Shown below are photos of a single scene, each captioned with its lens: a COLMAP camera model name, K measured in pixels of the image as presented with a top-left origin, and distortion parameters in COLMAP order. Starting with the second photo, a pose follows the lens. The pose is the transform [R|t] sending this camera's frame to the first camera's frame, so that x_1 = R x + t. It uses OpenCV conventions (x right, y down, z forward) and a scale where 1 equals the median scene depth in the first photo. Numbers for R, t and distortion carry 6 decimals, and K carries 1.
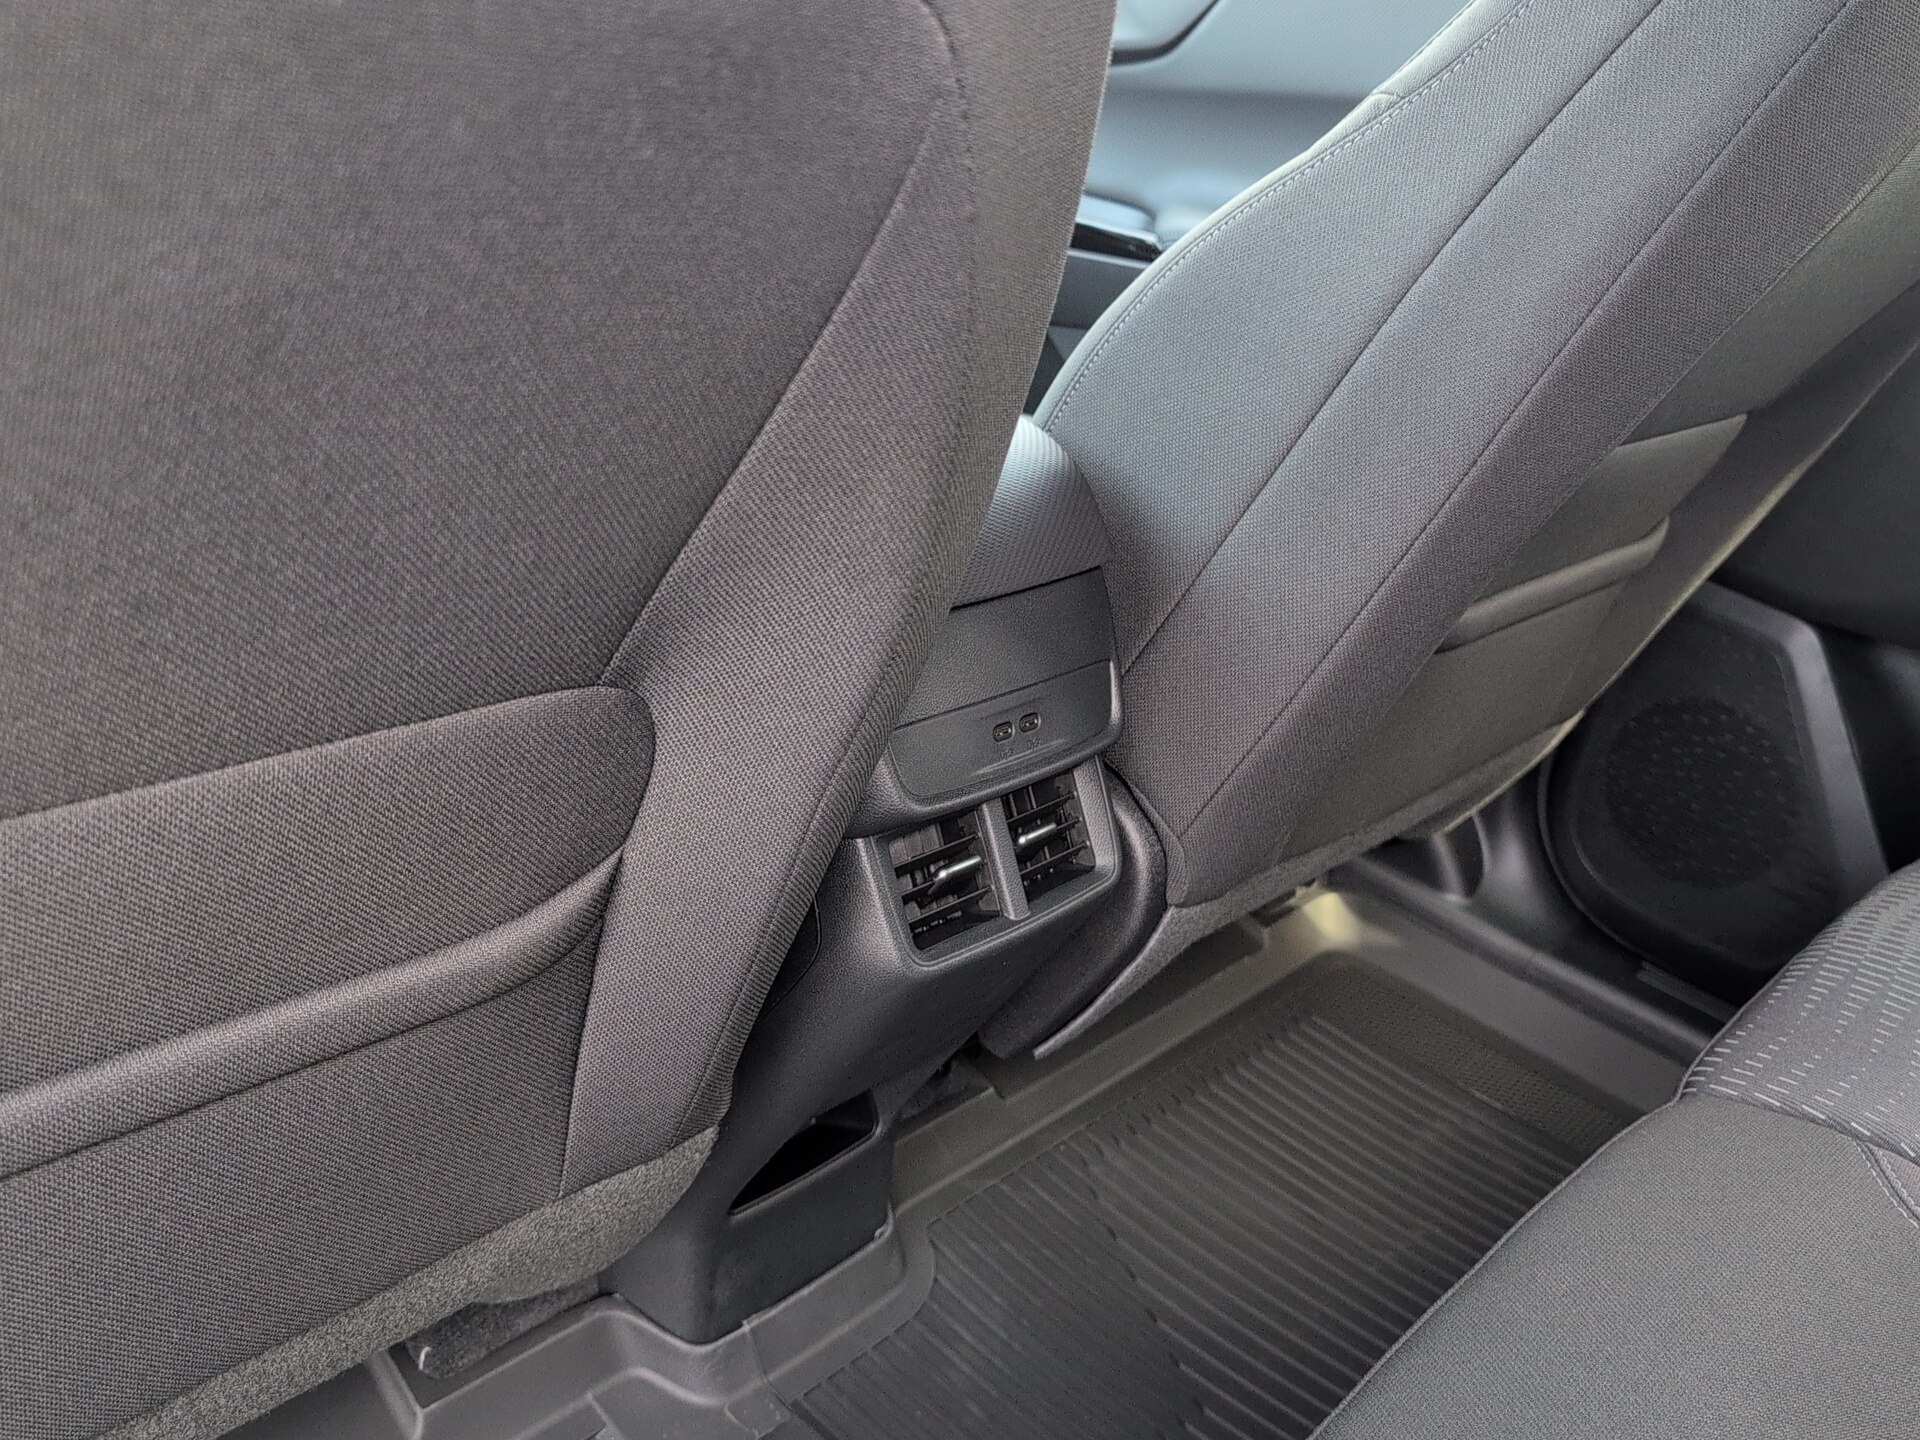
lens RADIAL K [[1585.8, 0, 960.0], [0, 1585.8, 720.0], [0, 0, 1]] dist [0.001525, -0.014981]
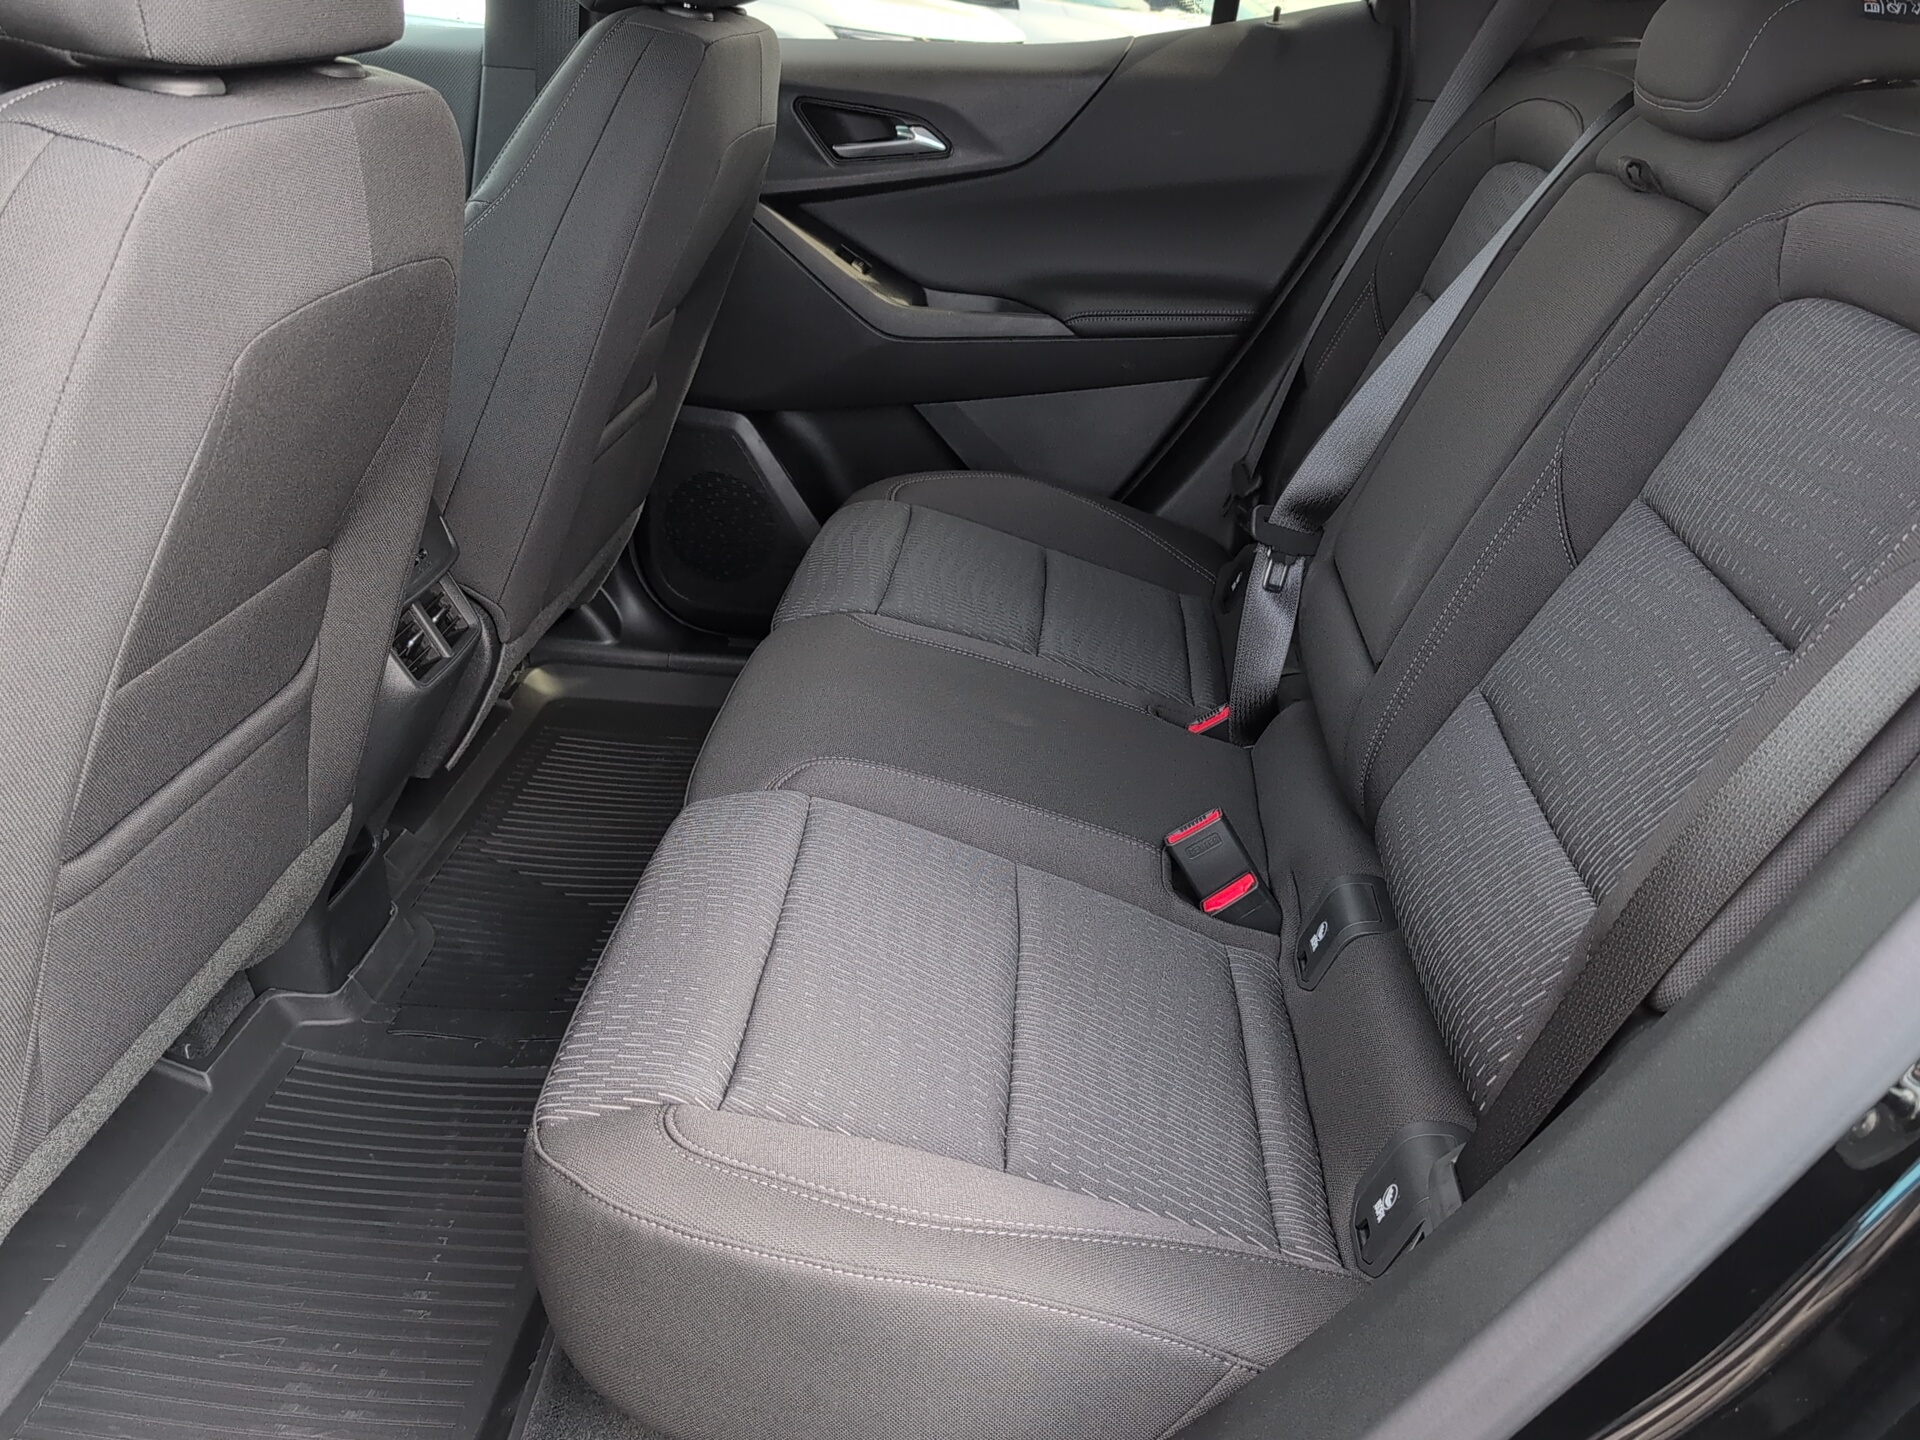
lens RADIAL K [[1585.8, 0, 960.0], [0, 1585.8, 720.0], [0, 0, 1]] dist [0.001525, -0.014981]
pose [[0.770429, -0.356484, 0.528544, -0.415123], [0.322325, 0.933095, 0.159502, 0.069481], [-0.550042, 0.047478, 0.833787, -0.735456]]
